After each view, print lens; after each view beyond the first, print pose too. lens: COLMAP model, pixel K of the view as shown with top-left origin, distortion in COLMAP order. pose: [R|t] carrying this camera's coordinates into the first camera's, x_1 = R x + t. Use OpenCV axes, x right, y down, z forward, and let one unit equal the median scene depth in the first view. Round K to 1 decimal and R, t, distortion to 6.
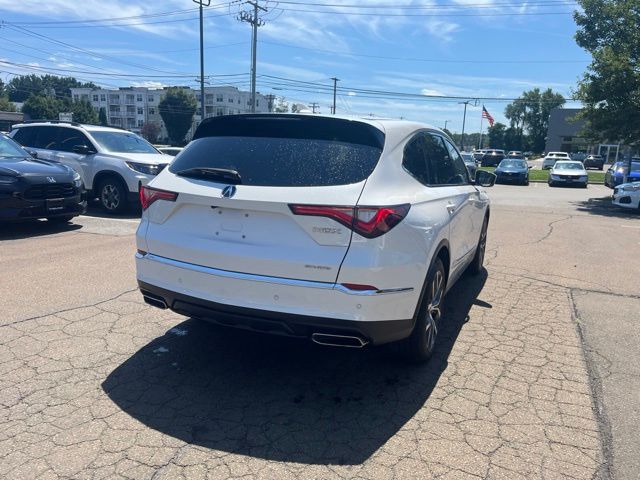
lens RADIAL K [[483.0, 0, 318.7], [0, 483.0, 242.7], [0, 0, 1]] dist [0.082143, -0.109207]
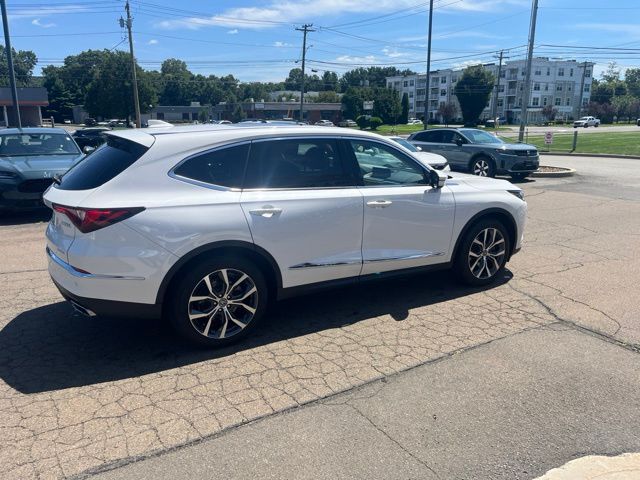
lens RADIAL K [[483.0, 0, 318.8], [0, 483.0, 233.2], [0, 0, 1]] dist [0.082143, -0.109207]
pose [[0.820227, 0.088534, -0.565145, 0.129086], [-0.075681, 0.996061, 0.046200, -0.011097], [0.567009, 0.004877, 0.823697, 0.027397]]
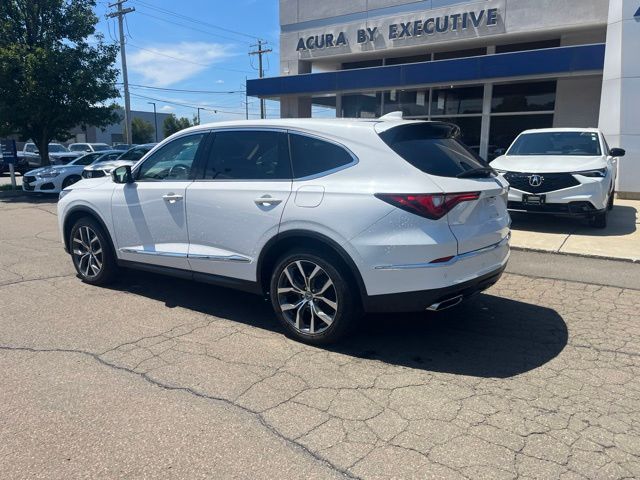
lens RADIAL K [[483.0, 0, 319.3], [0, 483.0, 244.3], [0, 0, 1]] dist [0.082143, -0.109207]
pose [[0.183350, -0.227643, 0.956327, -0.160867], [0.194765, 0.961946, 0.191640, -0.029837], [-0.963561, 0.151122, 0.220710, 0.121239]]
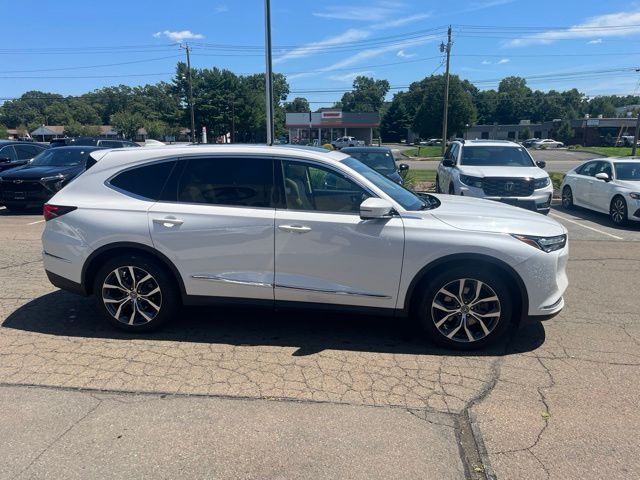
lens RADIAL K [[483.0, 0, 319.4], [0, 483.0, 241.0], [0, 0, 1]] dist [0.082143, -0.109207]
pose [[0.308961, 0.155426, -0.938289, 0.199946], [-0.171602, 0.979475, 0.105743, -0.028548], [0.935466, 0.128342, 0.329291, 0.129182]]
